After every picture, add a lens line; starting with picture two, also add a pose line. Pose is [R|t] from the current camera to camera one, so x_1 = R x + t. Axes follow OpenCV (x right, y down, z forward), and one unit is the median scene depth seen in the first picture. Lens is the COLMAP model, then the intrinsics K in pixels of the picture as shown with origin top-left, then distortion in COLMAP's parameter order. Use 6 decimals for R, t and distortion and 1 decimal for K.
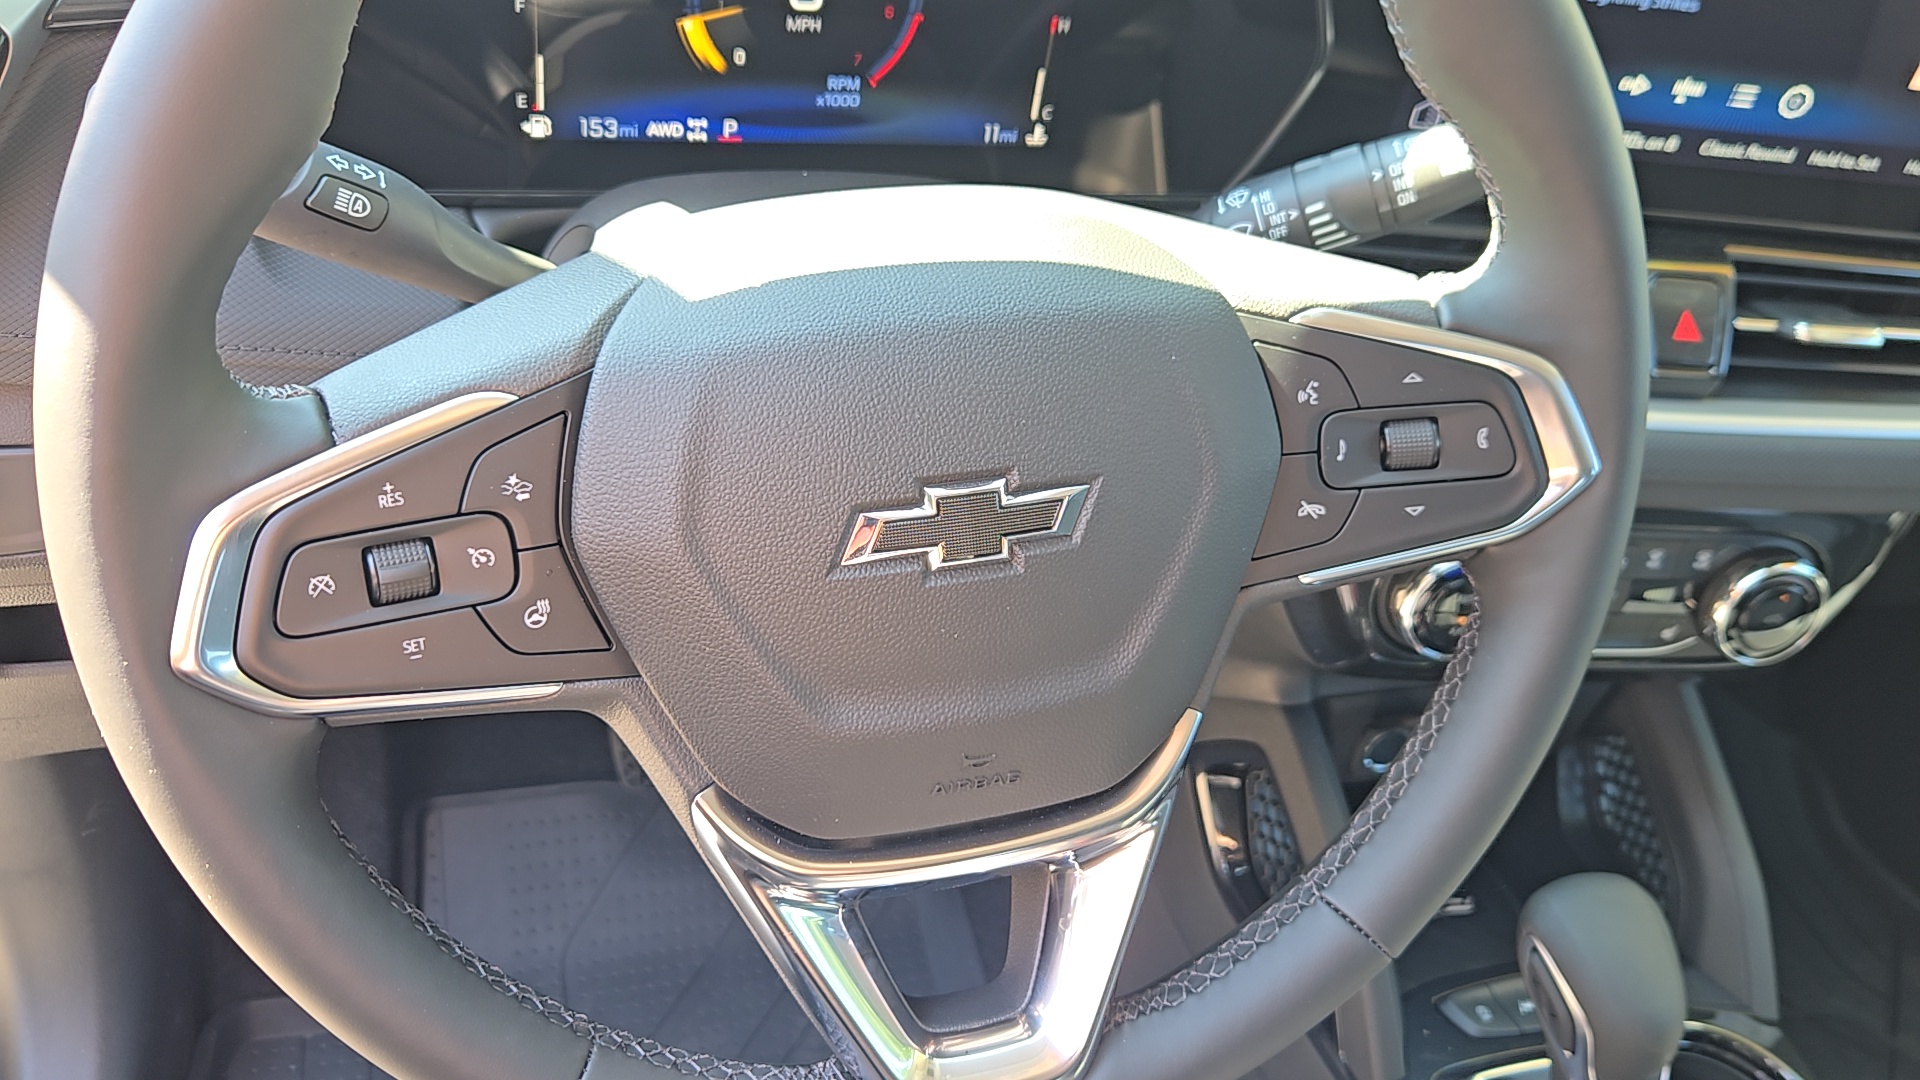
lens RADIAL K [[1620.7, 0, 950.8], [0, 1620.7, 532.1], [0, 0, 1]] dist [-0.006374, -0.011216]
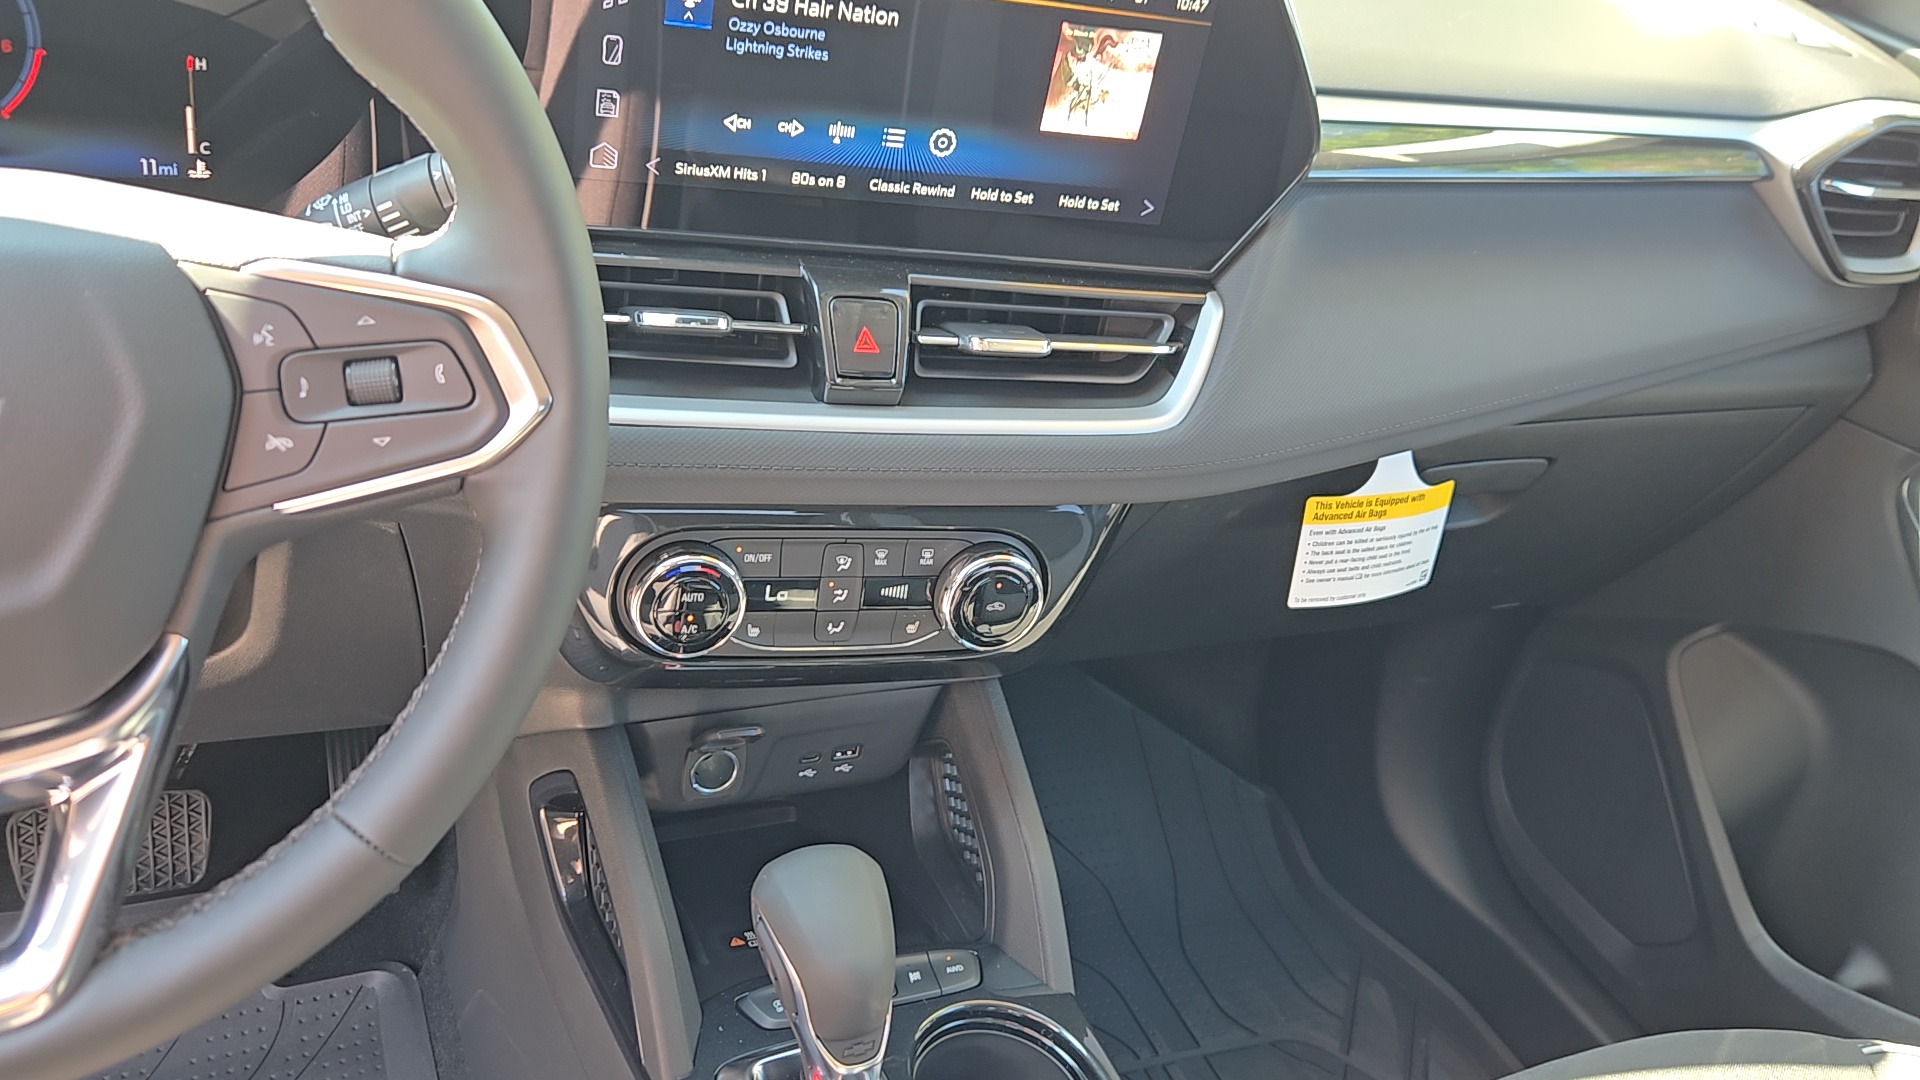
lens RADIAL K [[1601.5, 0, 949.2], [0, 1601.5, 538.0], [0, 0, 1]] dist [-0.002172, 0.008106]
pose [[0.985431, -0.049778, 0.162629, 0.391122], [0.067339, 0.992261, -0.104320, 0.153978], [-0.156178, 0.113752, 0.981157, -0.096940]]
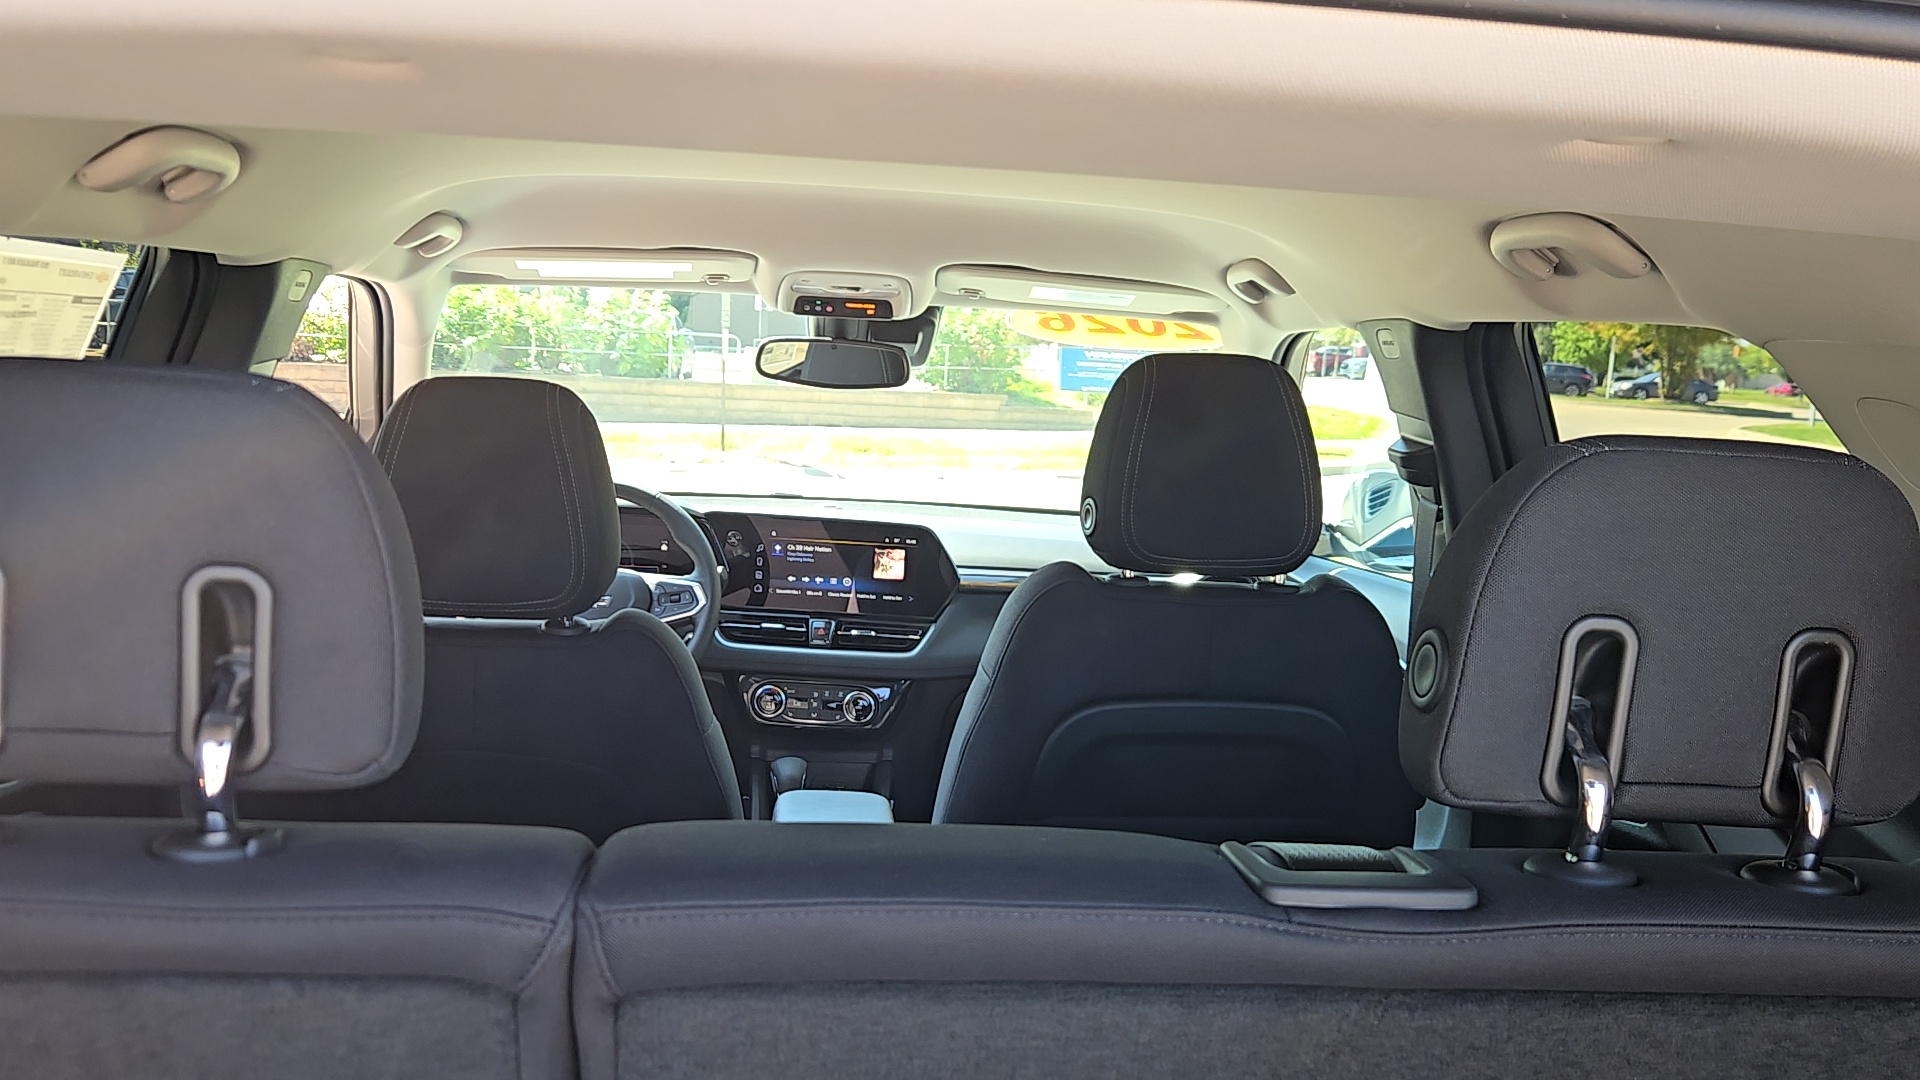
lens RADIAL K [[1598.4, 0, 932.4], [0, 1598.4, 585.1], [0, 0, 1]] dist [0.089424, -0.001337]
pose [[0.982043, -0.063266, -0.177732, 1.765068], [-0.040756, 0.848703, -0.527297, 2.304531], [0.184201, 0.525073, 0.830884, -2.894006]]
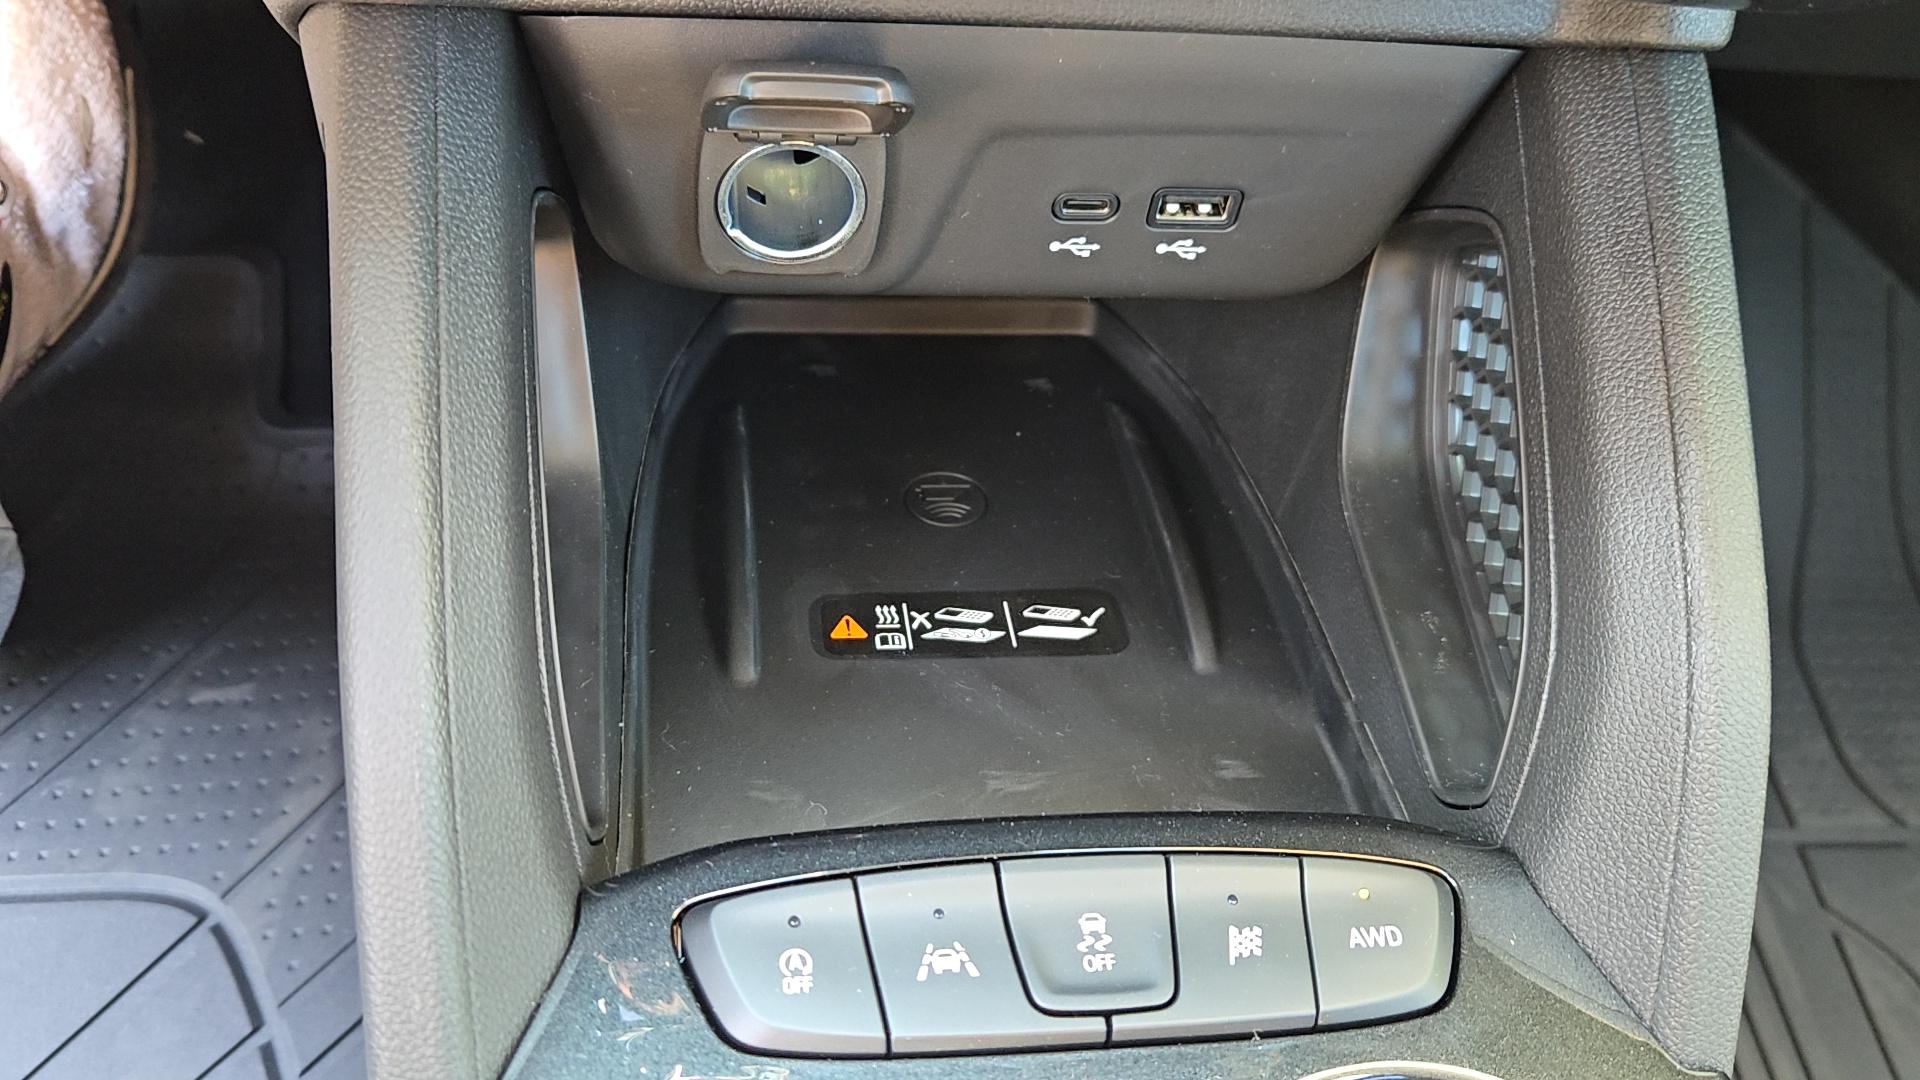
lens RADIAL K [[1600.7, 0, 951.7], [0, 1600.7, 534.8], [0, 0, 1]] dist [0.014319, -0.002714]
pose [[0.988094, 0.112055, -0.105419, 0.531706], [-0.082731, 0.964708, 0.249989, 0.171028], [0.129711, -0.238291, 0.962493, 0.970072]]
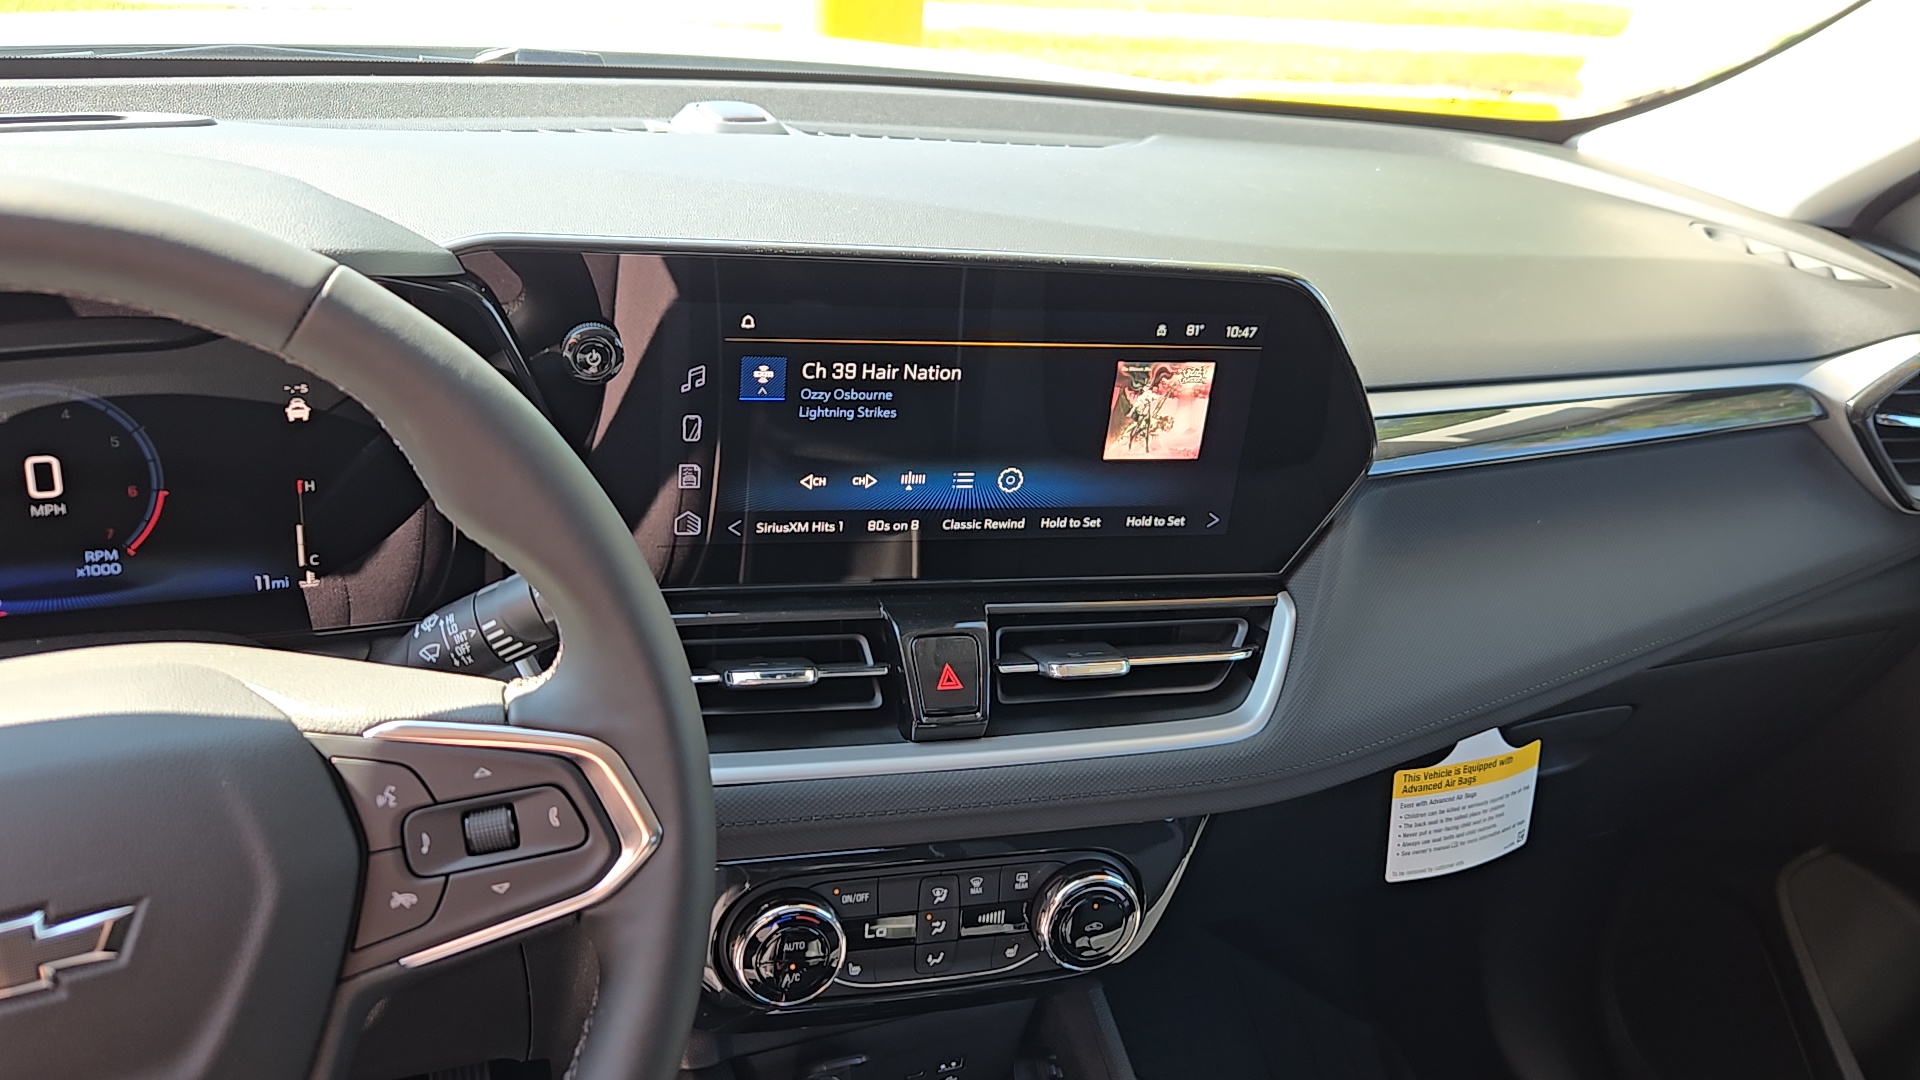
lens RADIAL K [[1607.9, 0, 952.8], [0, 1607.9, 527.7], [0, 0, 1]] dist [0.004334, -0.009185]
pose [[0.986082, -0.098628, 0.133844, 0.380681], [0.126536, 0.967399, -0.219379, 0.024030], [-0.107844, 0.233262, 0.966415, -0.148571]]
